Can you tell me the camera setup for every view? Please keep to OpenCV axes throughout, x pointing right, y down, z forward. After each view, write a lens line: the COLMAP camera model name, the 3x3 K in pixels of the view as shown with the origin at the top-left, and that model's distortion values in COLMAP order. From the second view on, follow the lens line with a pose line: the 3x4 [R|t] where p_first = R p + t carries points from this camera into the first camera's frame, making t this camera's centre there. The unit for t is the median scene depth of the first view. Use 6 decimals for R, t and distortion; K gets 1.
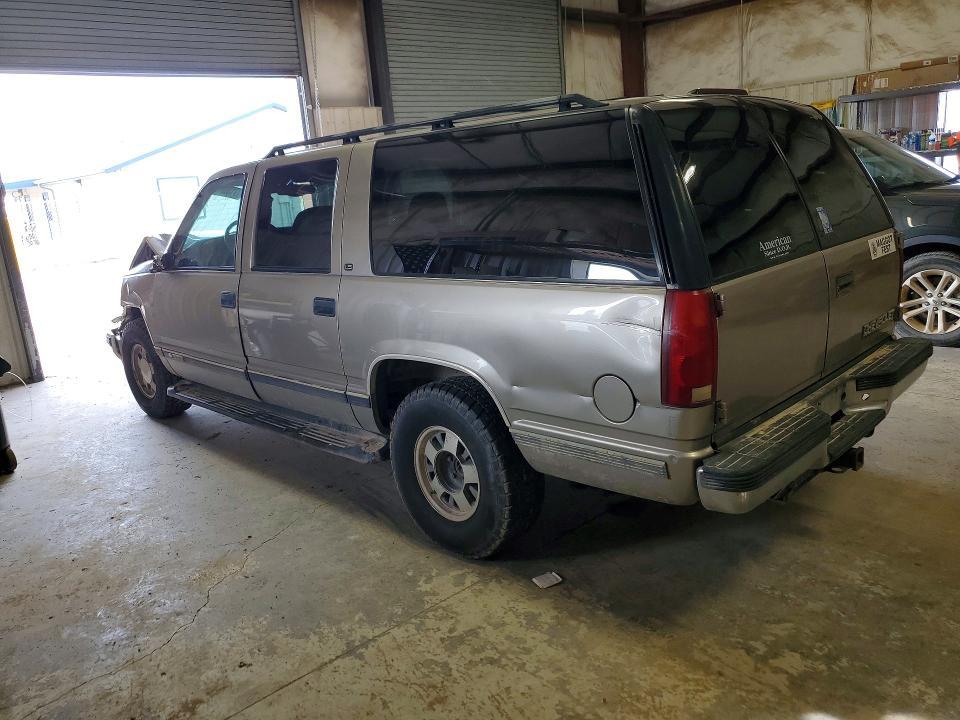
lens RADIAL K [[795.4, 0, 480.0], [0, 795.4, 360.0], [0, 0, 1]] dist [-0.006354, -0.004041]
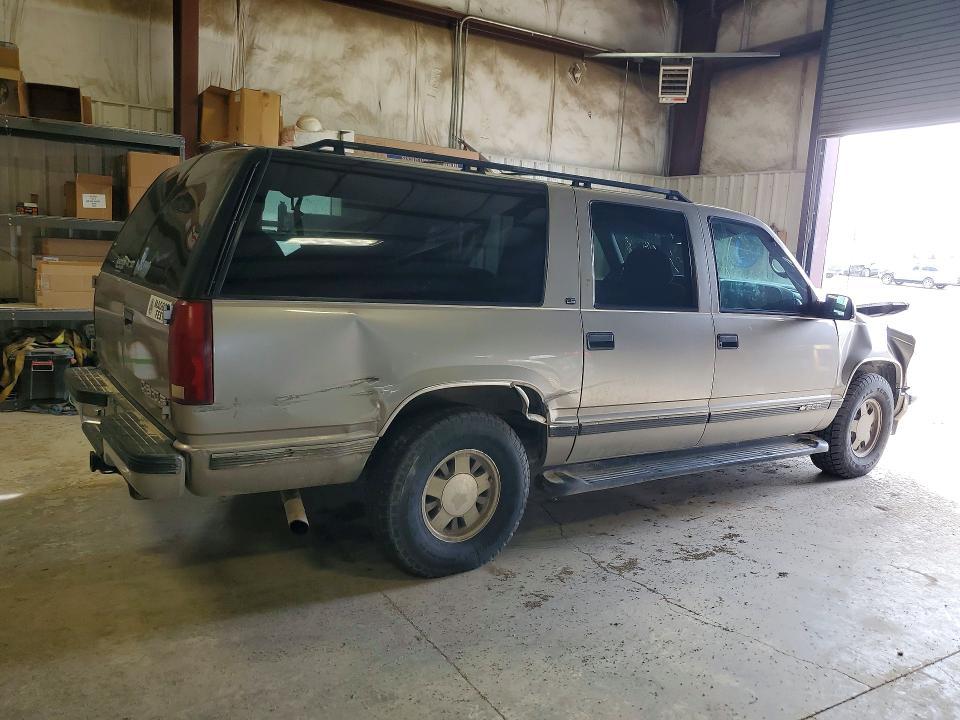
lens RADIAL K [[795.4, 0, 480.0], [0, 795.4, 360.0], [0, 0, 1]] dist [-0.006354, -0.004041]
pose [[-0.224764, 0.208285, -0.951892, 1.335255], [-0.261365, 0.928203, 0.264816, -0.436940], [0.938706, 0.308312, -0.154188, 1.567565]]
